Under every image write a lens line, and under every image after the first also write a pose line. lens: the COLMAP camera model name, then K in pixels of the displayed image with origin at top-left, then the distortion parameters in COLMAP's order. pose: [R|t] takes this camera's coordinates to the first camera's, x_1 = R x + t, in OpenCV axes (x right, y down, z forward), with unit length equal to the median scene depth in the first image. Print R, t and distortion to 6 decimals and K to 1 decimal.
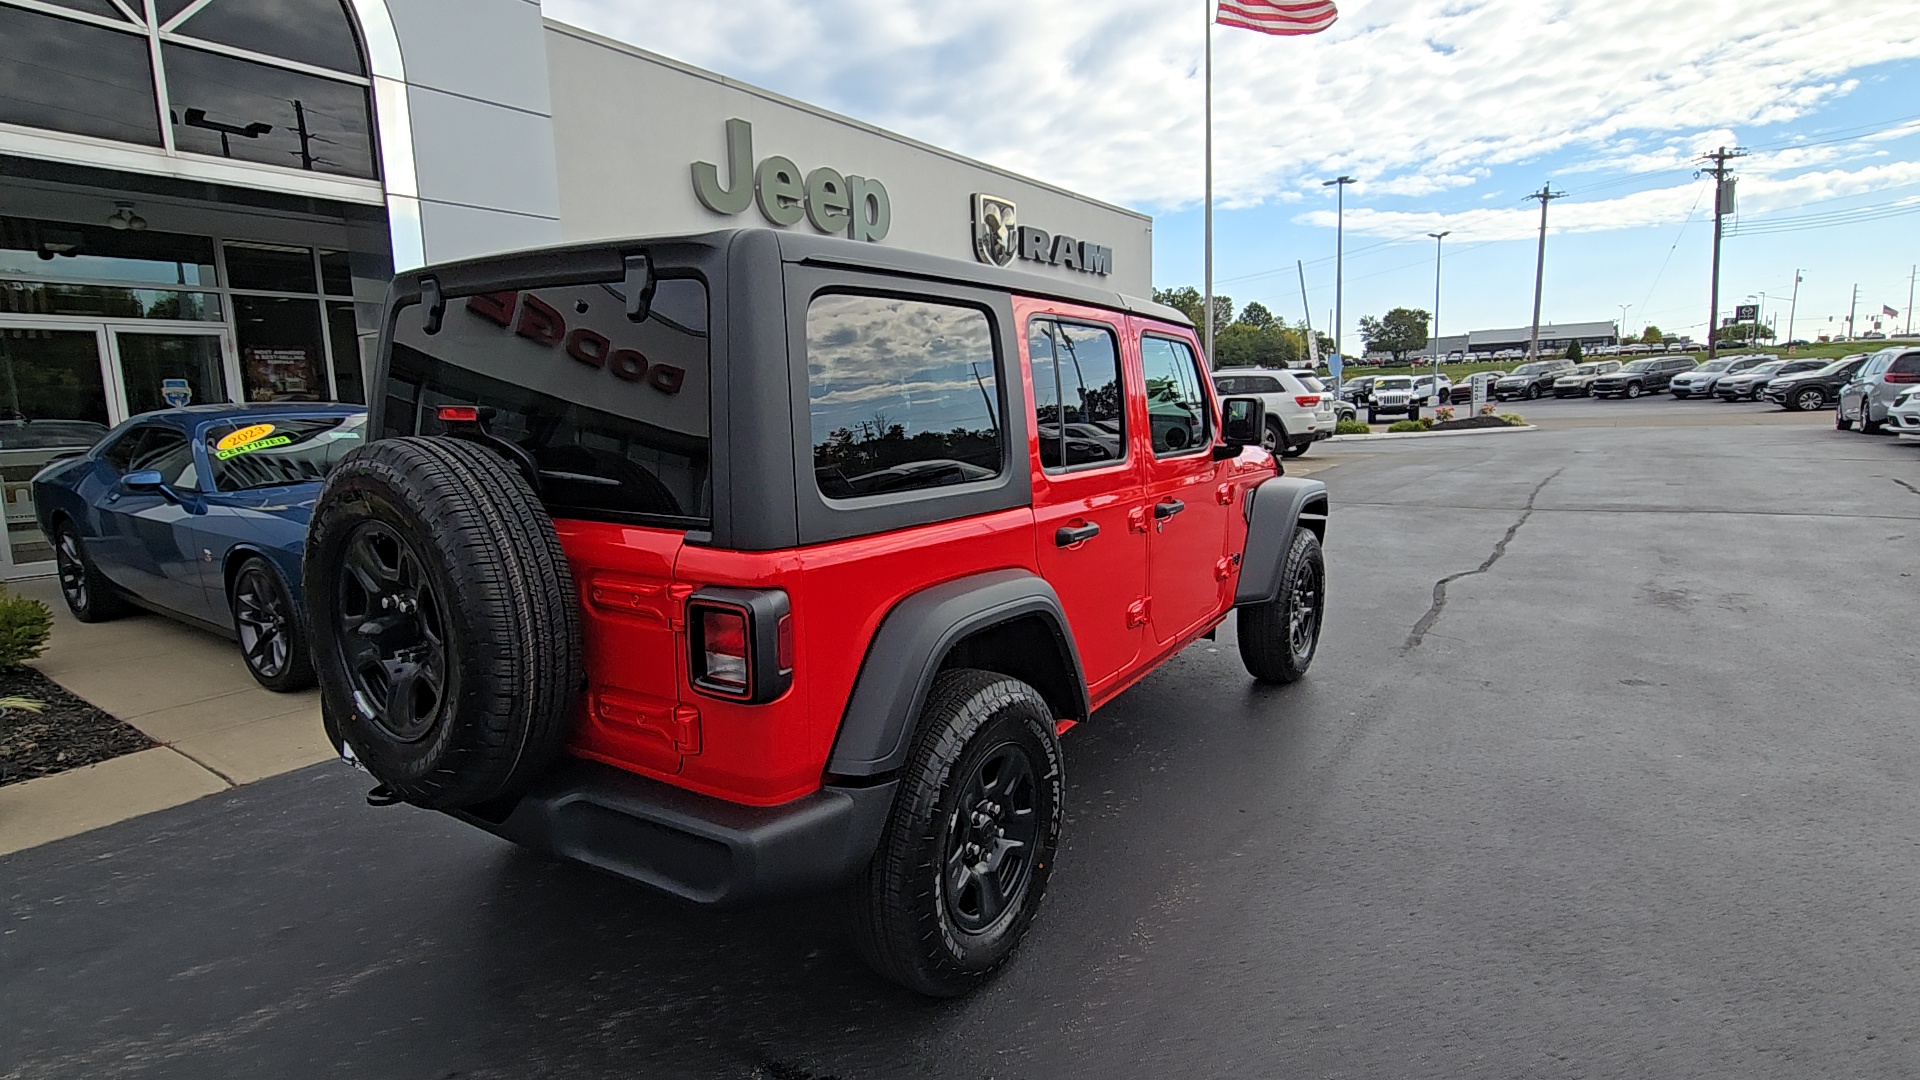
lens RADIAL K [[967.2, 0, 950.0], [0, 967.2, 541.6], [0, 0, 1]] dist [0.001441, -0.001351]
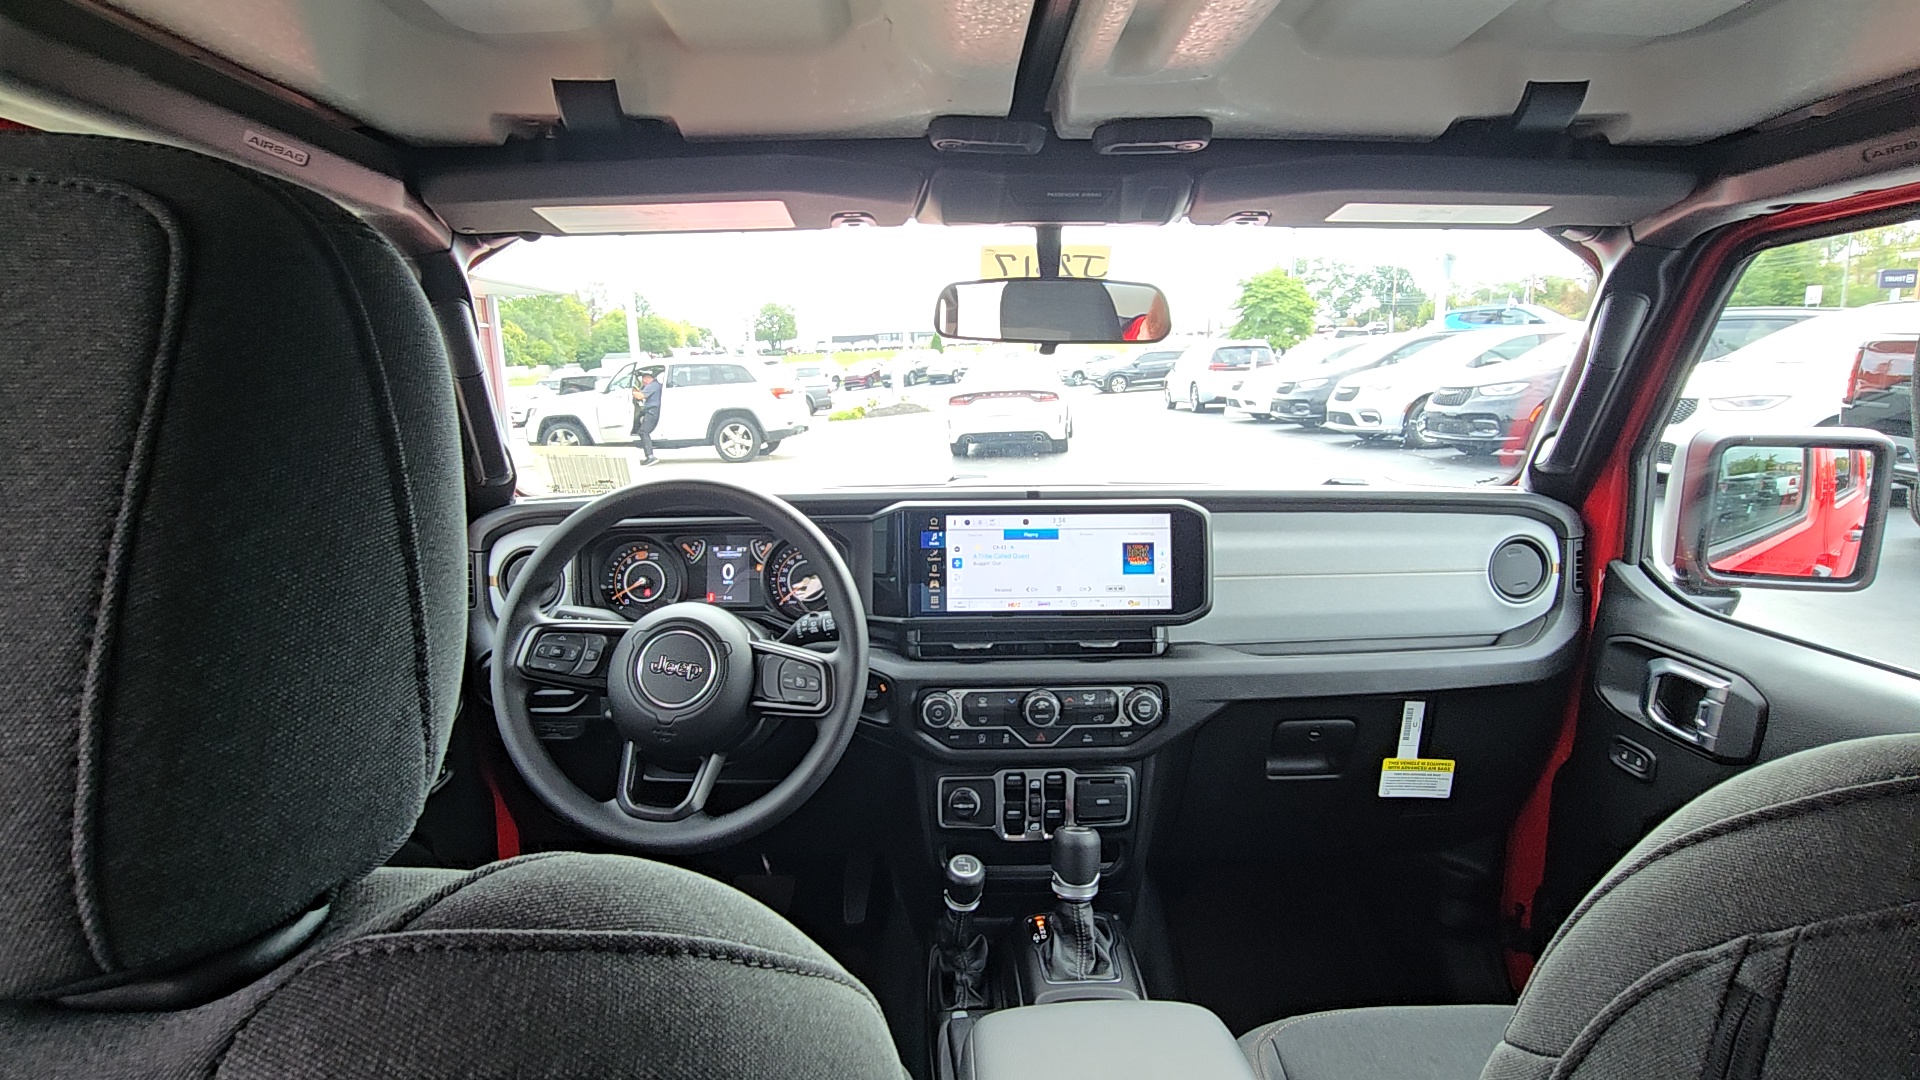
lens RADIAL K [[967.2, 0, 953.6], [0, 967.2, 532.2], [0, 0, 1]] dist [0.001441, -0.001351]
pose [[0.815464, -0.095569, 0.570864, -0.017590], [0.093844, 0.995055, 0.032530, -0.031379], [-0.571150, 0.027045, 0.820400, 0.184636]]
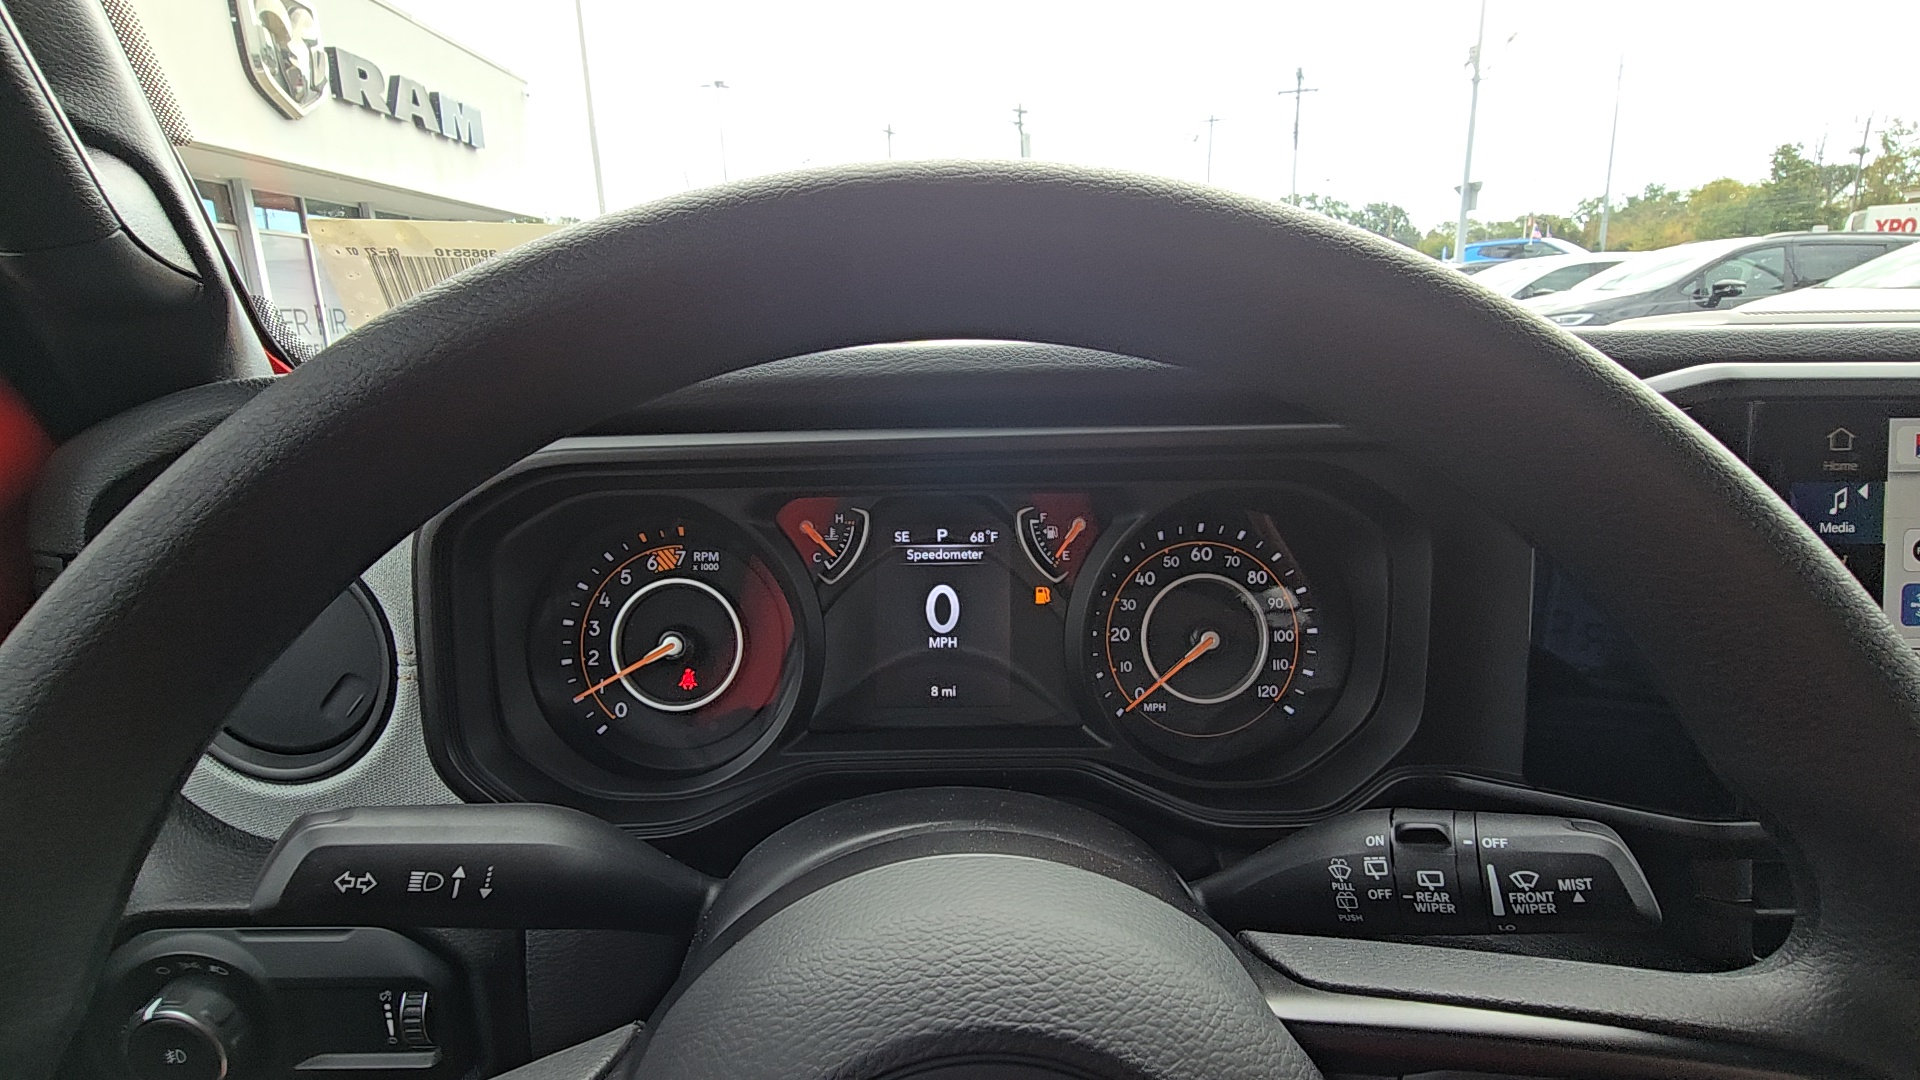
lens RADIAL K [[967.2, 0, 951.6], [0, 967.2, 539.2], [0, 0, 1]] dist [0.001441, -0.001351]
pose [[0.807416, -0.132956, 0.574806, -0.004016], [0.093041, 0.990780, 0.098480, -0.031484], [-0.582600, -0.026034, 0.812342, 0.231675]]
